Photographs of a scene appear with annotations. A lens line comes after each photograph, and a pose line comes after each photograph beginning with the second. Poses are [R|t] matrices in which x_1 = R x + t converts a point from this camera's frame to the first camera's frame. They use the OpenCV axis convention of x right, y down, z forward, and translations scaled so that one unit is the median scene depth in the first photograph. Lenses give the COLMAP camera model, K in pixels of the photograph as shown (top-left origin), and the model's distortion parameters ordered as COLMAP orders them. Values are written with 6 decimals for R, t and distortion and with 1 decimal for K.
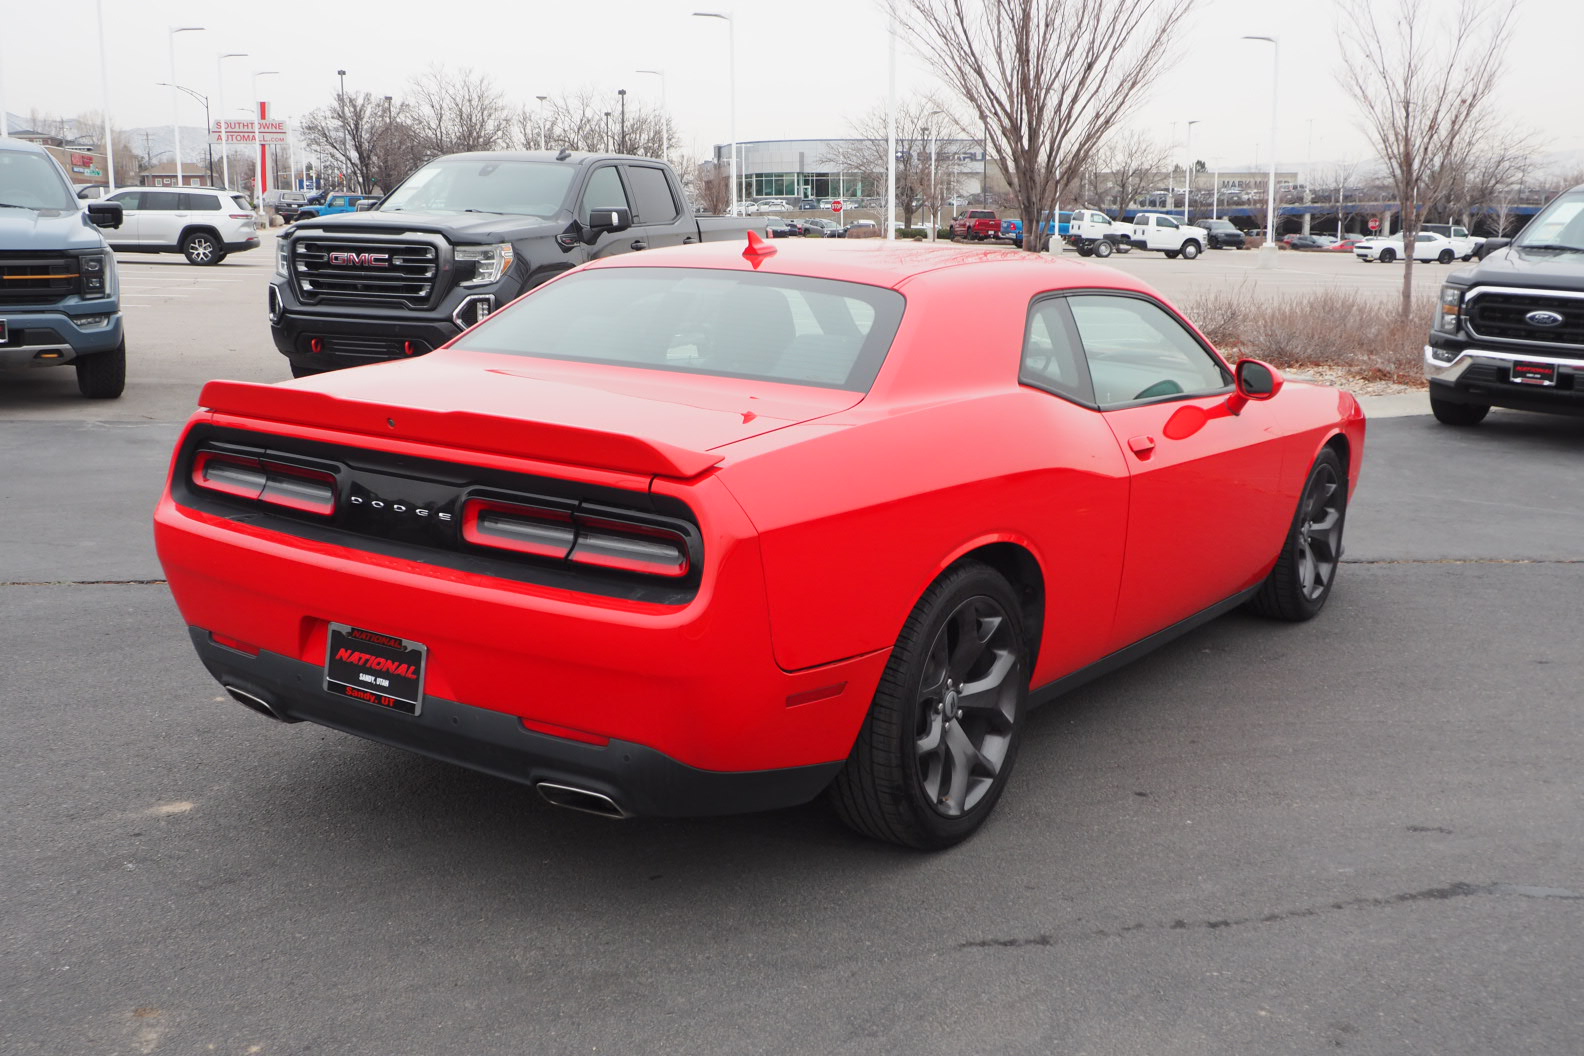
lens RADIAL K [[1624.6, 0, 792.0], [0, 1624.6, 528.0], [0, 0, 1]] dist [-0.004265, 0.003229]
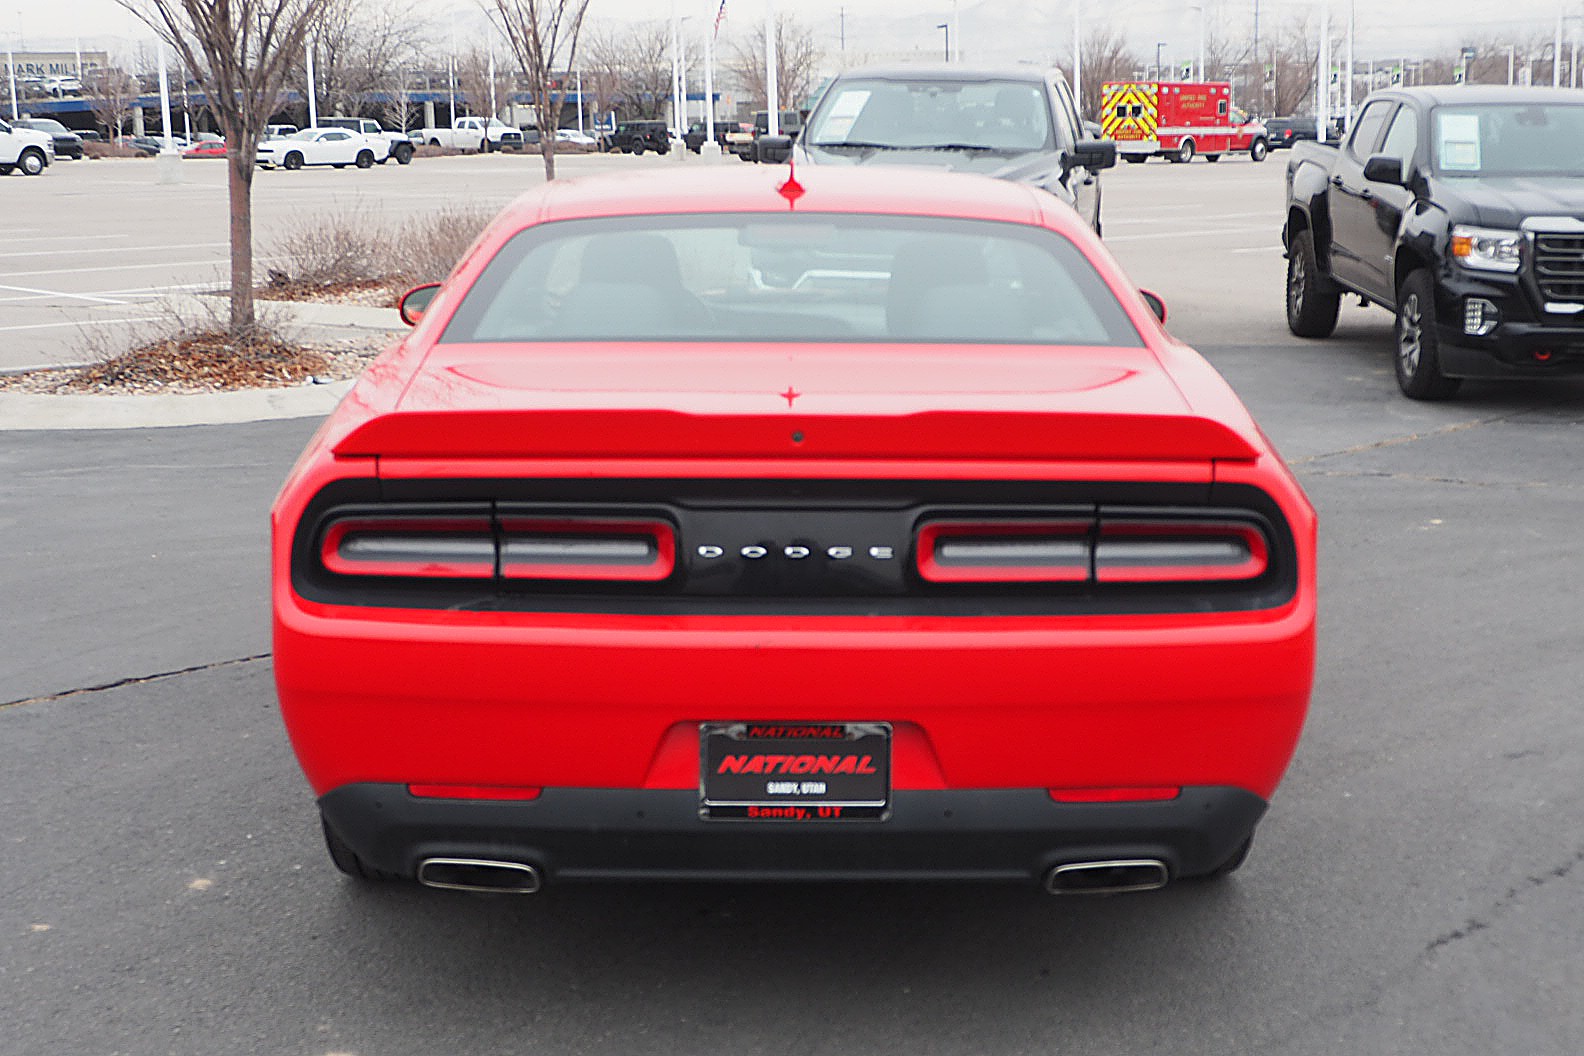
lens RADIAL K [[2225.9, 0, 792.0], [0, 2225.9, 528.0], [0, 0, 1]] dist [-0.008170, -0.006445]
pose [[0.821739, -0.126363, 0.555678, -0.632041], [0.128532, 0.991077, 0.035300, -0.046353], [-0.555180, 0.042415, 0.830648, 0.125368]]
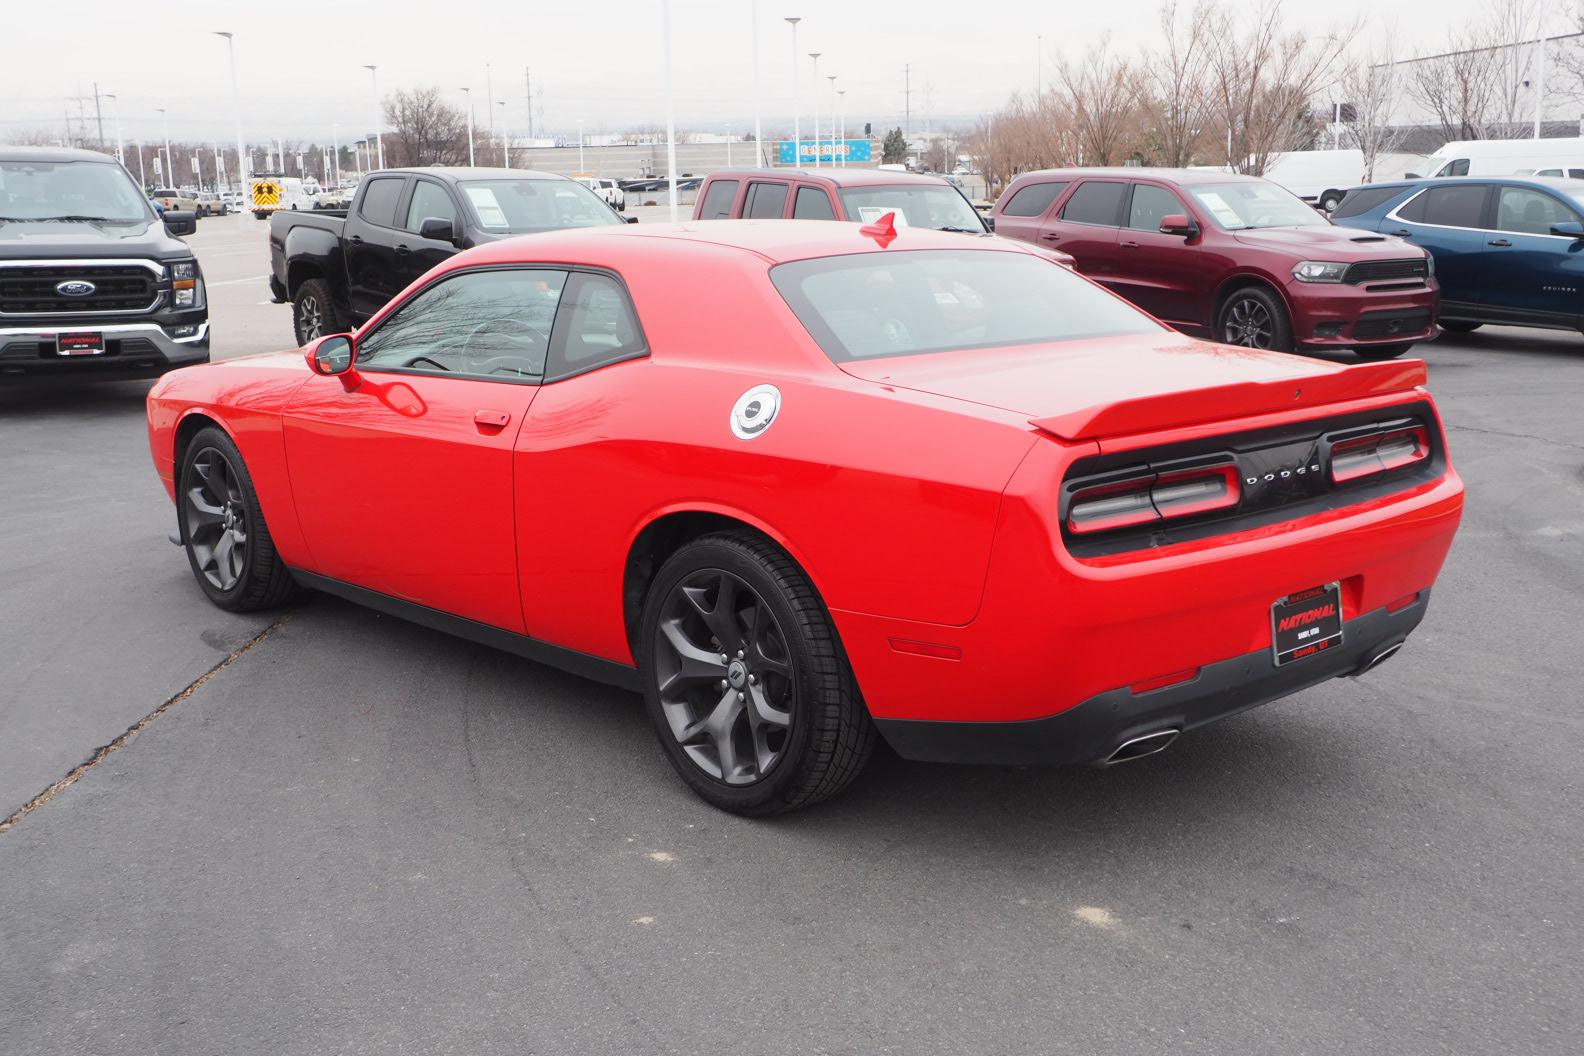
lens RADIAL K [[1683.7, 0, 792.0], [0, 1683.7, 528.0], [0, 0, 1]] dist [0.000265, -0.015631]
pose [[0.225849, -0.215595, 0.950006, -1.086105], [0.200085, 0.964677, 0.171358, -0.183905], [-0.953393, 0.151381, 0.261009, 0.805633]]
